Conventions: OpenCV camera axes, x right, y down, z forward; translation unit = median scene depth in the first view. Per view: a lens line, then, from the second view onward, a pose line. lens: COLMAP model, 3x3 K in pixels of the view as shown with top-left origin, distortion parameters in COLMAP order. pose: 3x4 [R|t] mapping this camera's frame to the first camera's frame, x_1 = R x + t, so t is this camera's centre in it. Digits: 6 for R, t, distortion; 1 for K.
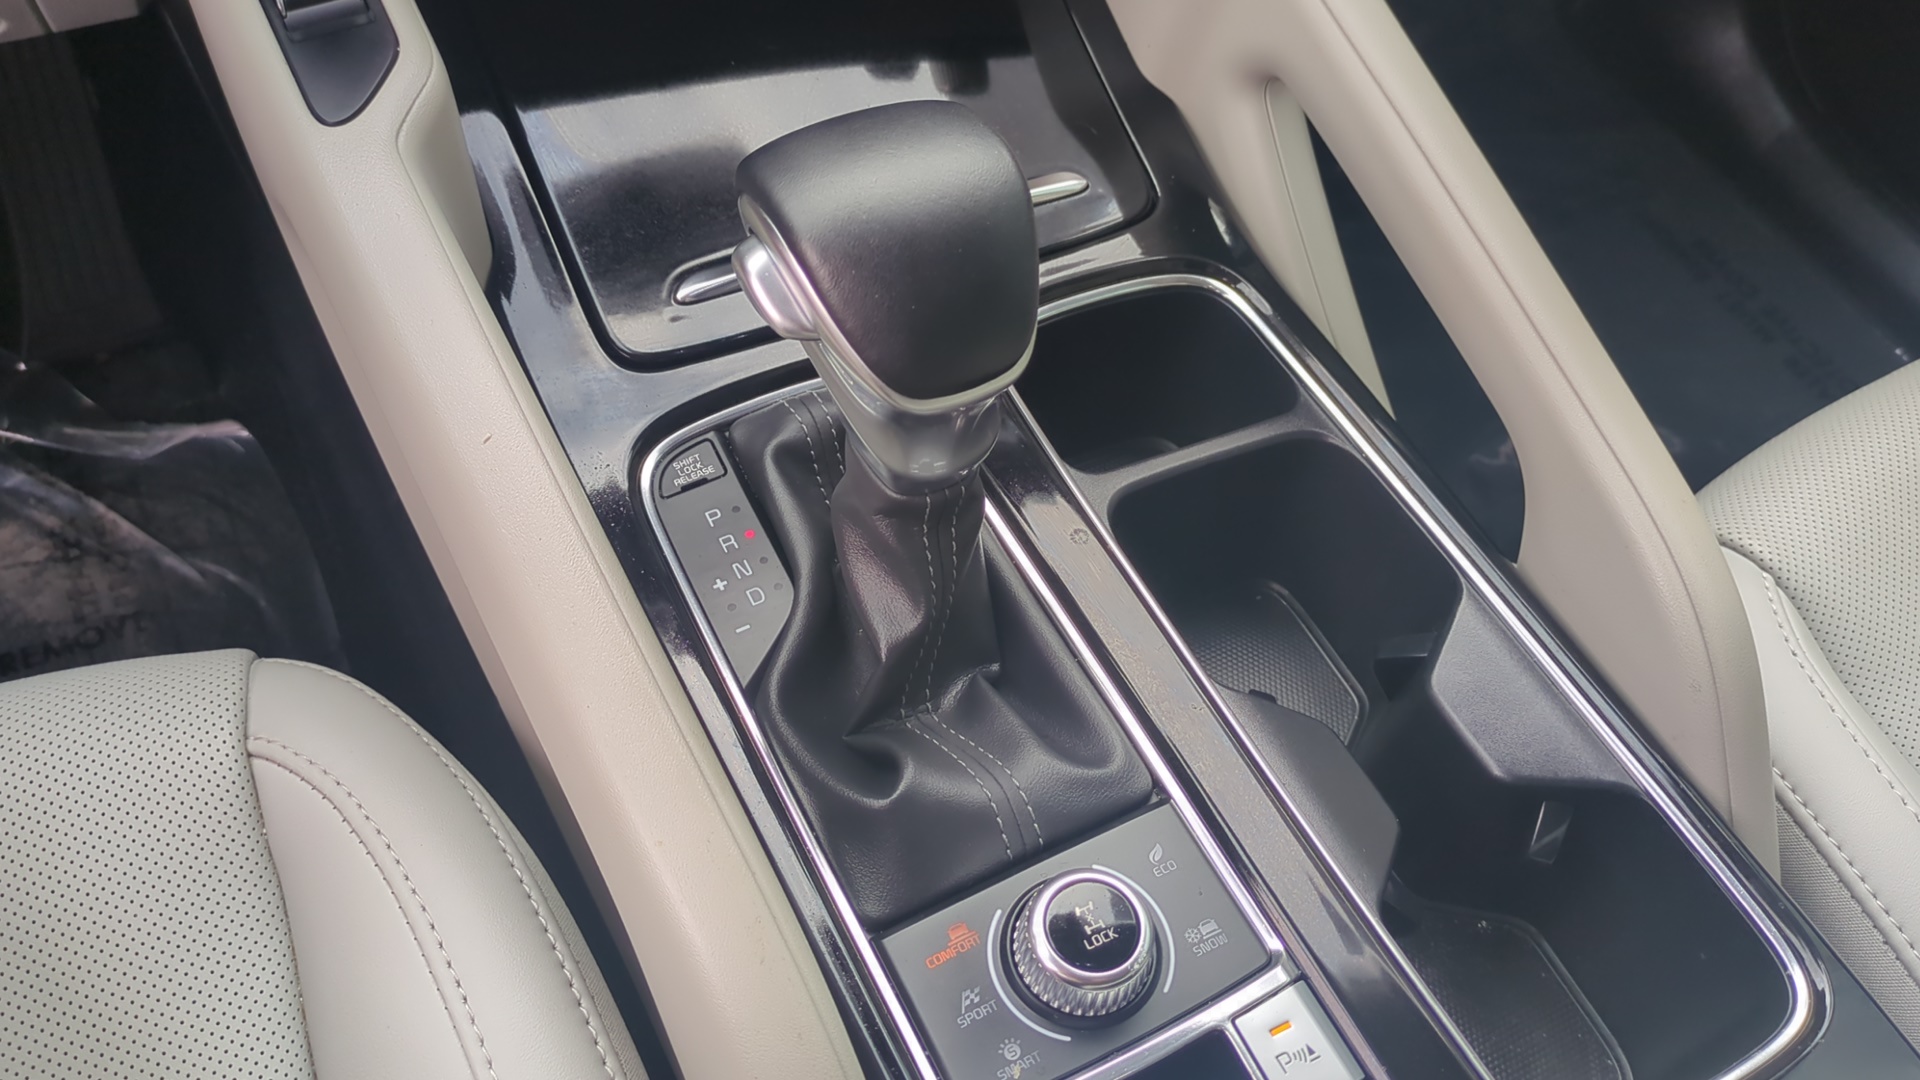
lens RADIAL K [[1647.9, 0, 975.9], [0, 1647.9, 528.8], [0, 0, 1]] dist [0.067684, -0.086625]
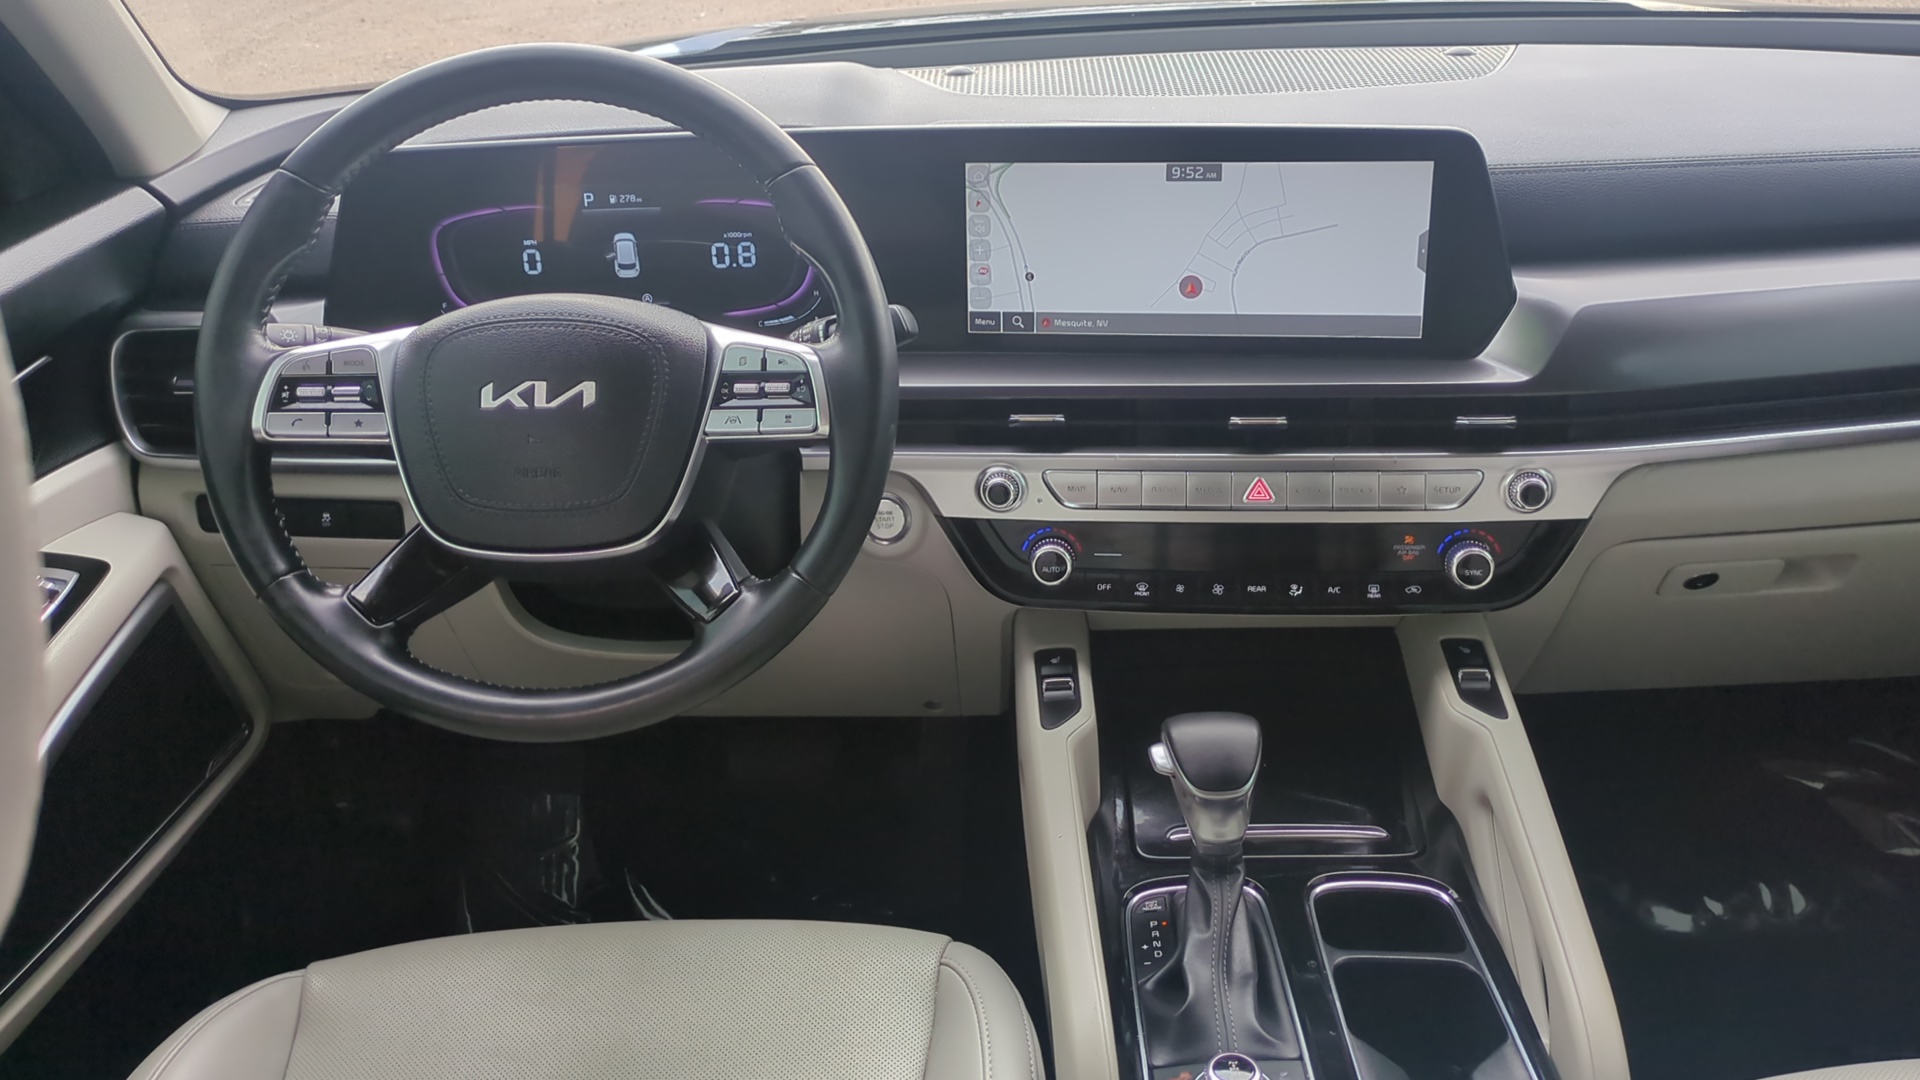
lens RADIAL K [[1630.6, 0, 982.7], [0, 1630.6, 537.5], [0, 0, 1]] dist [0.042287, -0.013164]
pose [[0.873798, 0.078501, -0.479911, 0.509440], [-0.314529, 0.843897, -0.434637, 0.454734], [0.370876, 0.530731, 0.762086, -0.791039]]
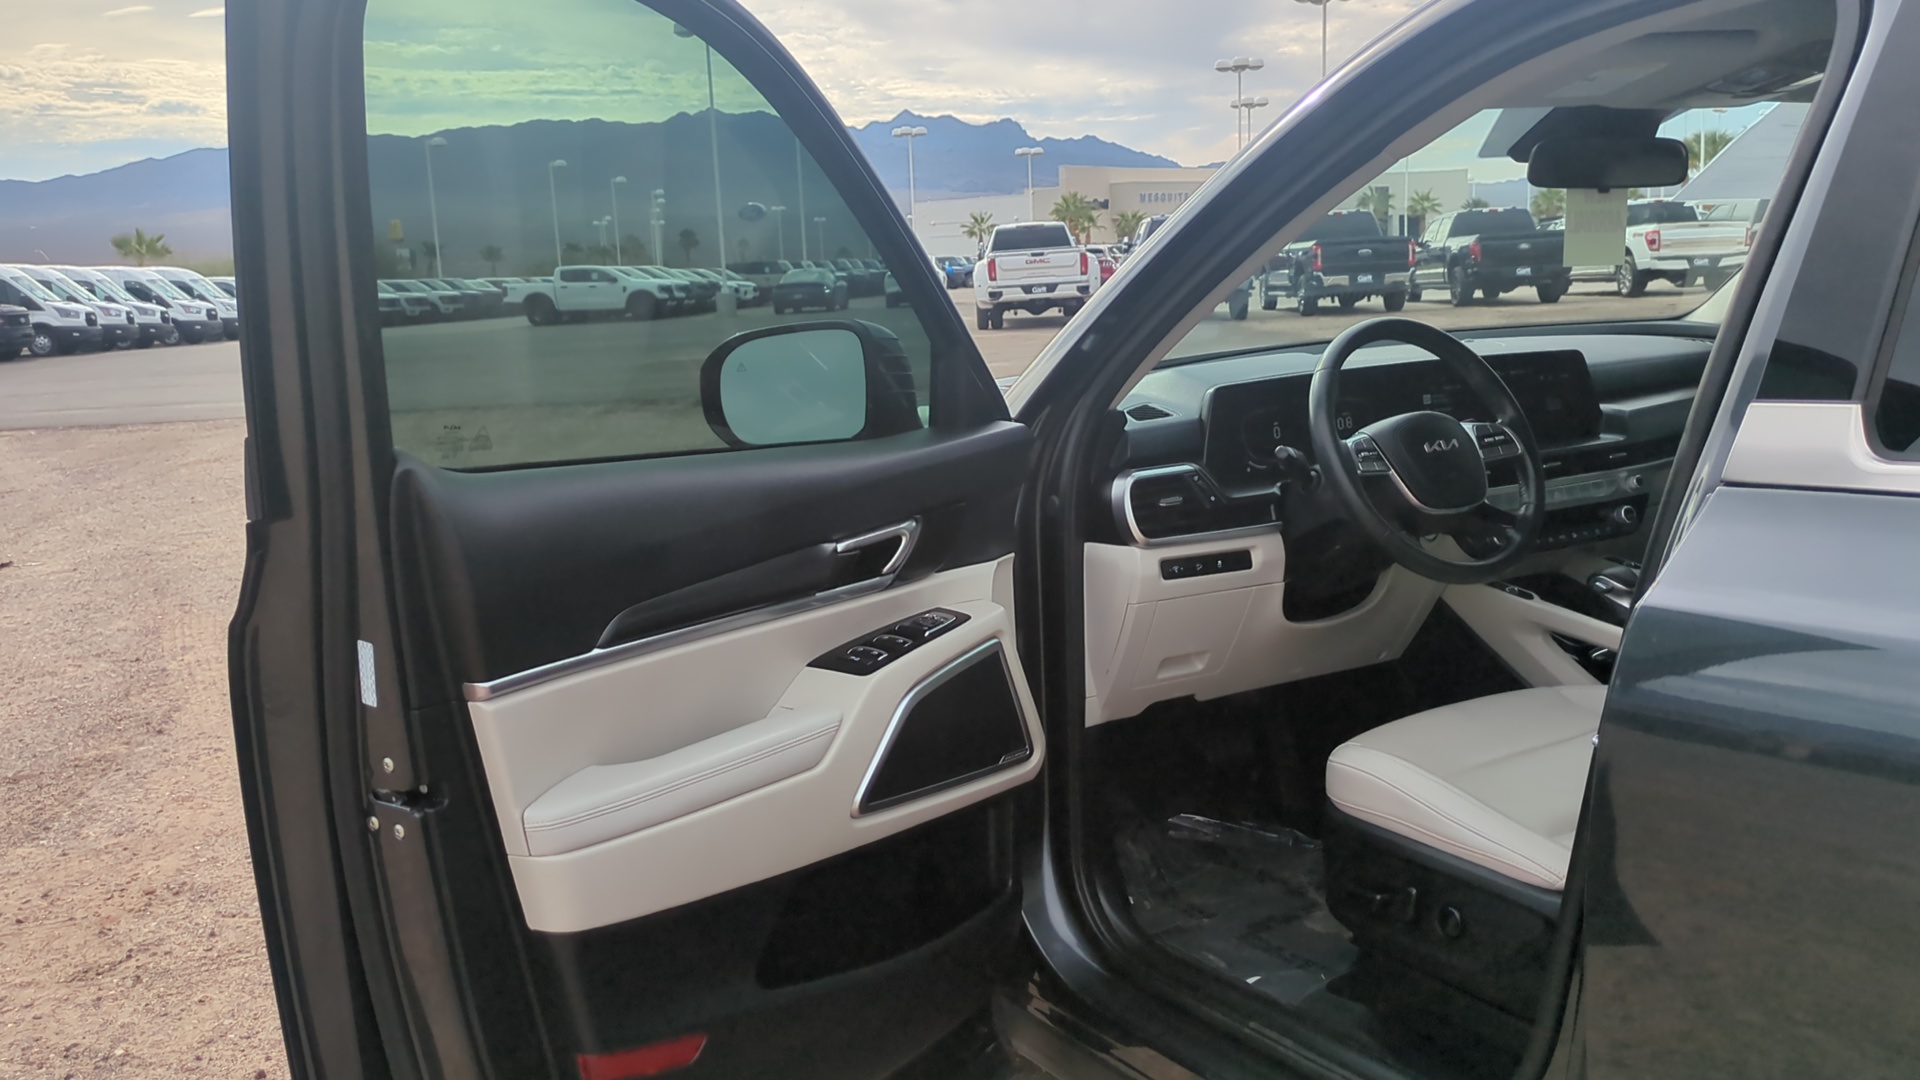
lens RADIAL K [[1667.1, 0, 981.1], [0, 1667.1, 538.0], [0, 0, 1]] dist [0.021032, -0.011672]
pose [[0.984963, -0.161043, 0.062560, -1.873646], [0.158259, 0.695767, -0.700616, 2.446252], [0.069303, 0.699981, 0.710791, -2.477236]]
